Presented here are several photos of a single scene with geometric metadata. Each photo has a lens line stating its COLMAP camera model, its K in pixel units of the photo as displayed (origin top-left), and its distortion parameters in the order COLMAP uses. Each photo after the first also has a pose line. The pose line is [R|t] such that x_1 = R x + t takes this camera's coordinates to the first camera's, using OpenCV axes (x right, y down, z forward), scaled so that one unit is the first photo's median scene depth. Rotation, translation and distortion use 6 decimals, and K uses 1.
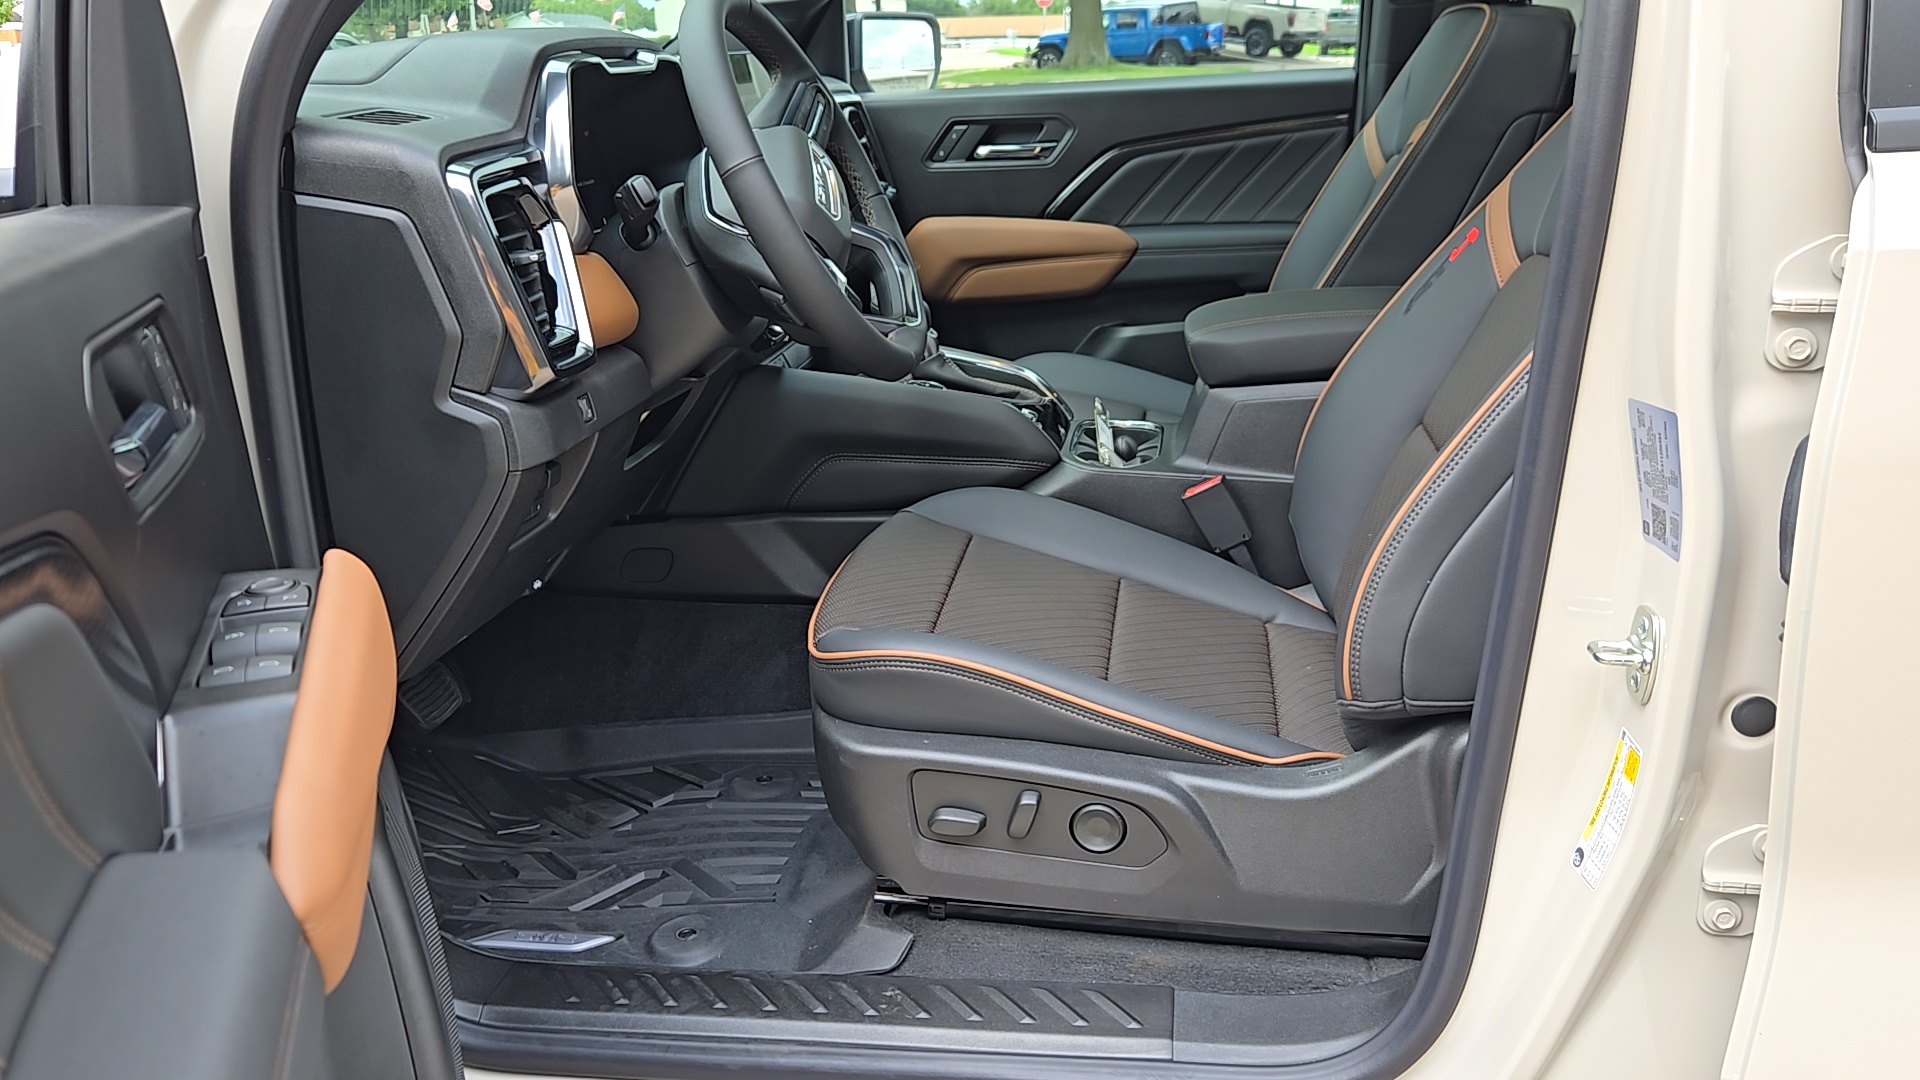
lens RADIAL K [[1615.6, 0, 970.0], [0, 1615.6, 568.8], [0, 0, 1]] dist [0.009773, 0.005464]
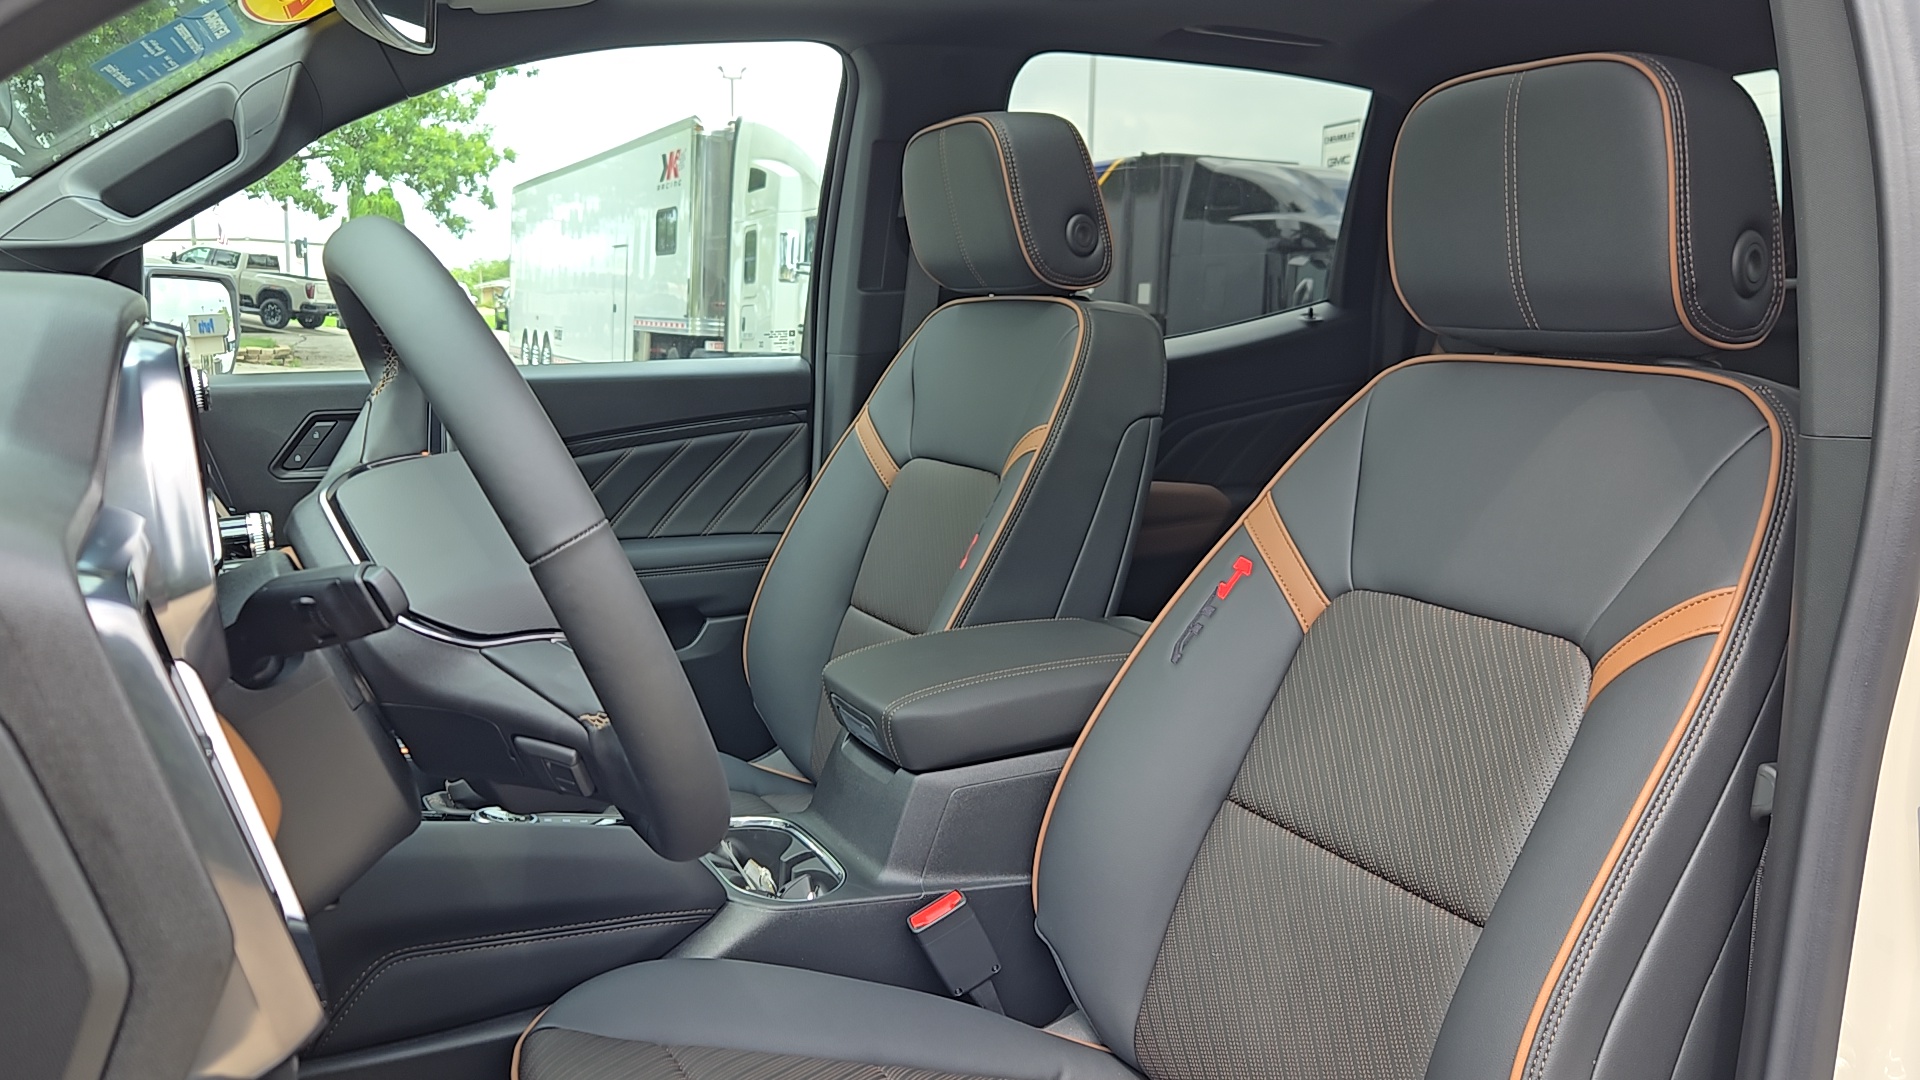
lens RADIAL K [[1610.0, 0, 960.0], [0, 1610.0, 540.0], [0, 0, 1]] dist [0.007068, -0.002384]
pose [[0.830341, -0.041914, 0.555677, -0.180408], [0.139886, 0.980916, -0.135040, -0.084153], [-0.539412, 0.189861, 0.820358, 0.260052]]
